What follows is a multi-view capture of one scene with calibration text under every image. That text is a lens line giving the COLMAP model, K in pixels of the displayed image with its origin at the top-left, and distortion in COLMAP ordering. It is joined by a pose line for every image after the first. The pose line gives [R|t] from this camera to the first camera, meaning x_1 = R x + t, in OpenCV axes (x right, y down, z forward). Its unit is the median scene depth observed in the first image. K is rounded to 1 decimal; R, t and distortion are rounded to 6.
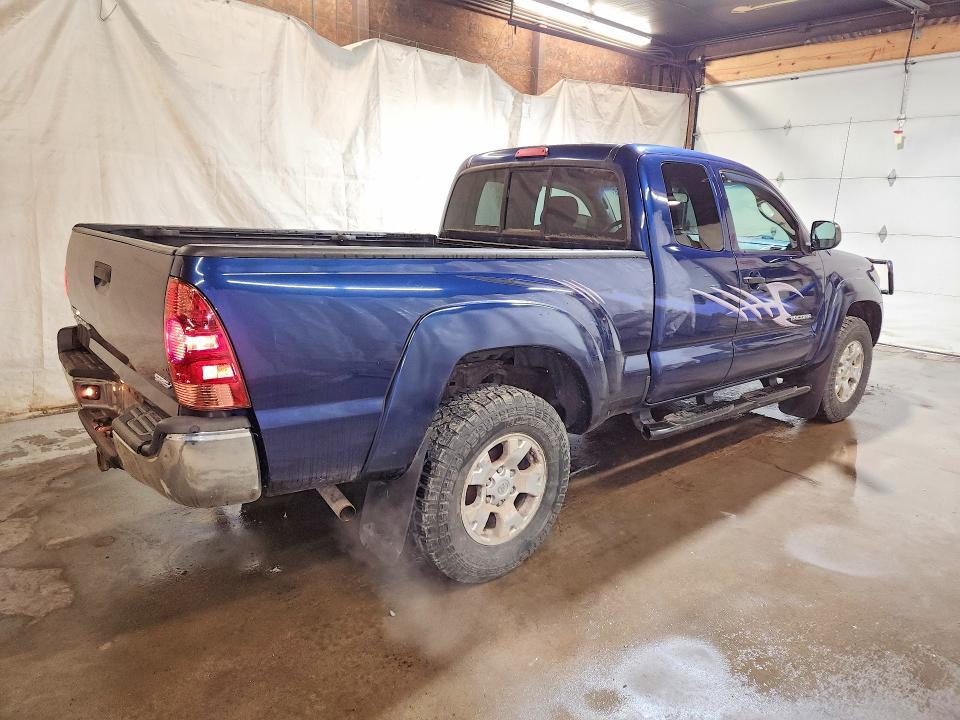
lens RADIAL K [[642.9, 0, 473.4], [0, 642.9, 353.2], [0, 0, 1]] dist [0.048116, -0.025289]
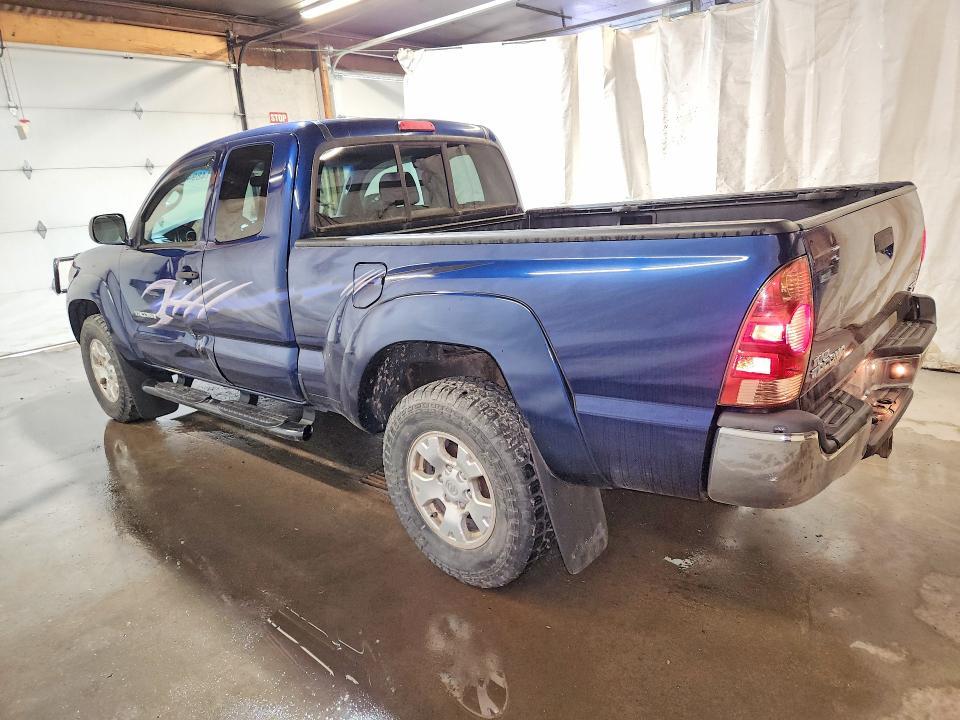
lens RADIAL K [[642.9, 0, 481.8], [0, 642.9, 359.7], [0, 0, 1]] dist [0.048116, -0.025289]
pose [[-0.155565, -0.286935, 0.945234, -0.432195], [0.287259, 0.902391, 0.321206, -0.133249], [-0.945136, 0.321495, -0.057955, 0.510615]]
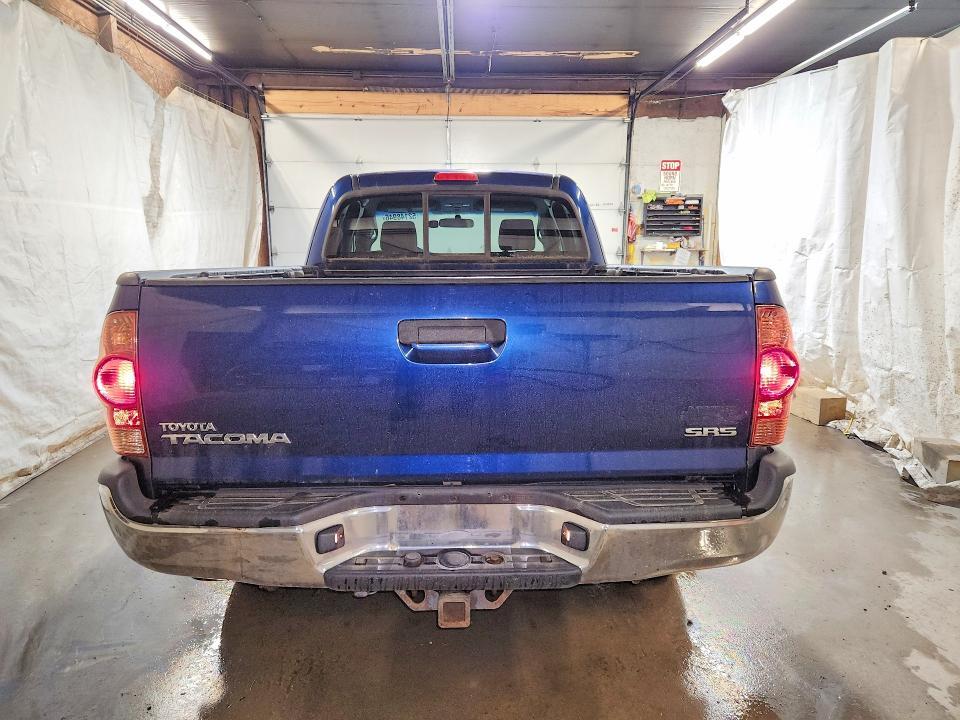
lens RADIAL K [[642.9, 0, 485.1], [0, 642.9, 361.9], [0, 0, 1]] dist [0.048116, -0.025289]
pose [[0.624712, -0.171810, 0.761719, -0.329468], [0.194471, 0.978990, 0.061324, -0.040169], [-0.756251, 0.109822, 0.644998, 0.174904]]
